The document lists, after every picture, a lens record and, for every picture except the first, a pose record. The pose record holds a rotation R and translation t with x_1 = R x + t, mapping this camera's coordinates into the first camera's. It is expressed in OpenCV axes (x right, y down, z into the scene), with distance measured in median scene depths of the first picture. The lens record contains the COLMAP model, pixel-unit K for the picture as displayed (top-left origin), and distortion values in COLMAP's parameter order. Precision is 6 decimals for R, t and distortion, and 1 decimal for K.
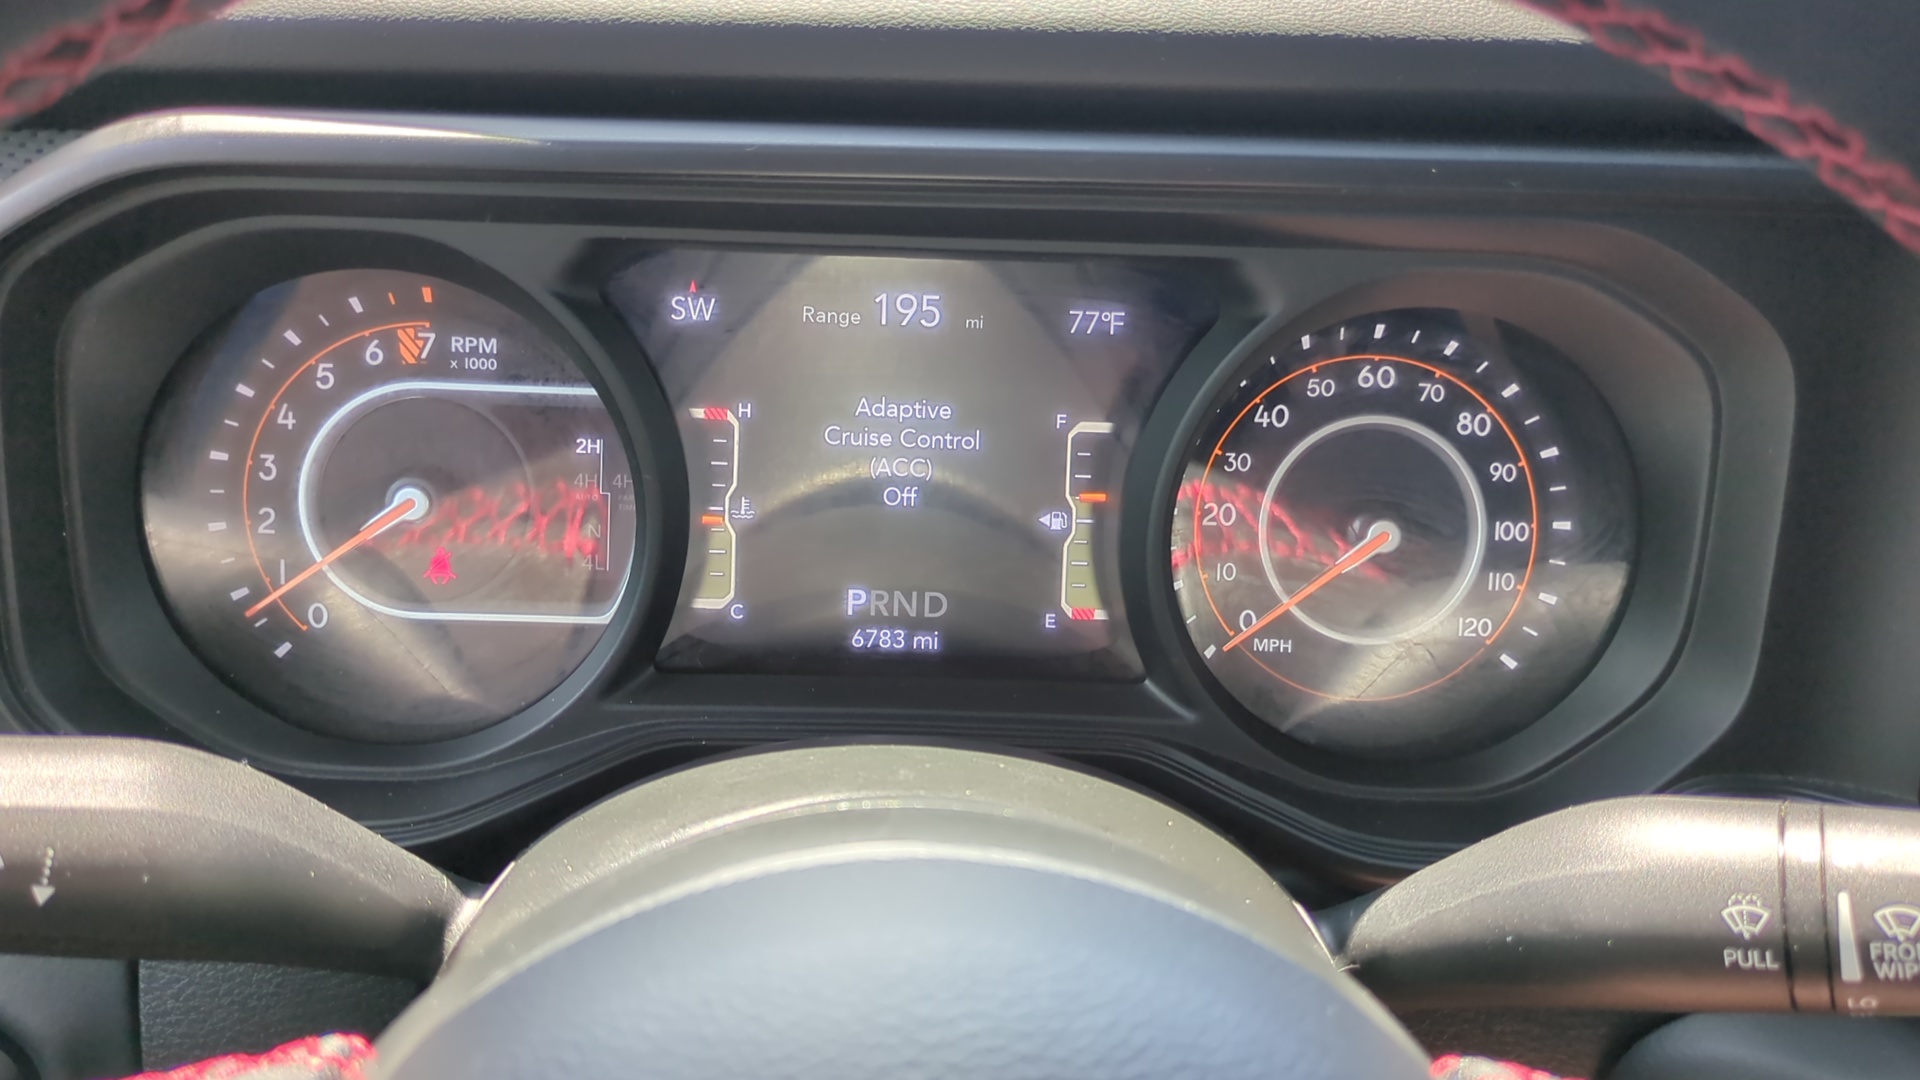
lens RADIAL K [[1608.2, 0, 963.2], [0, 1608.2, 530.3], [0, 0, 1]] dist [0.071713, -0.136440]
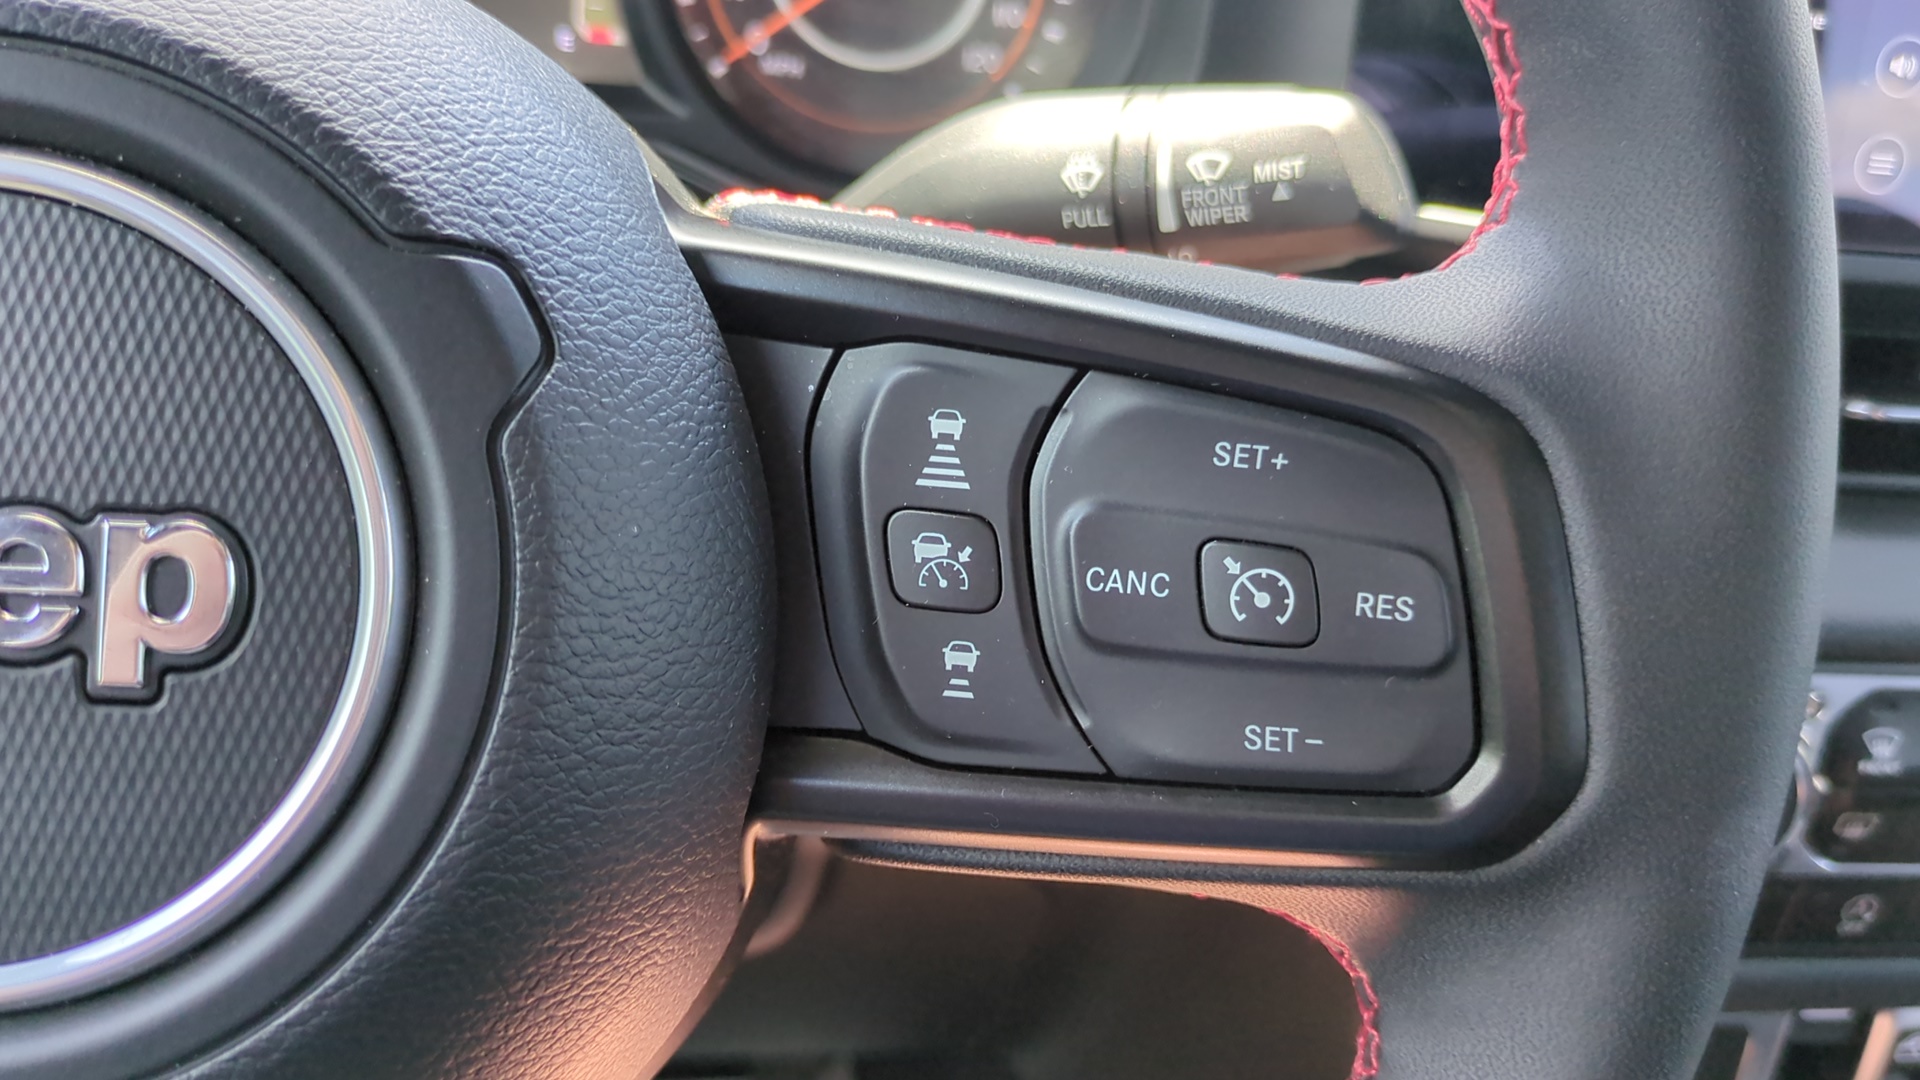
lens RADIAL K [[1608.2, 0, 963.2], [0, 1608.2, 530.3], [0, 0, 1]] dist [0.071713, -0.136440]
pose [[0.993567, 0.016602, 0.112020, 0.196741], [-0.030968, 0.991323, 0.127747, 0.228540], [-0.108927, -0.130394, 0.985460, -0.048699]]
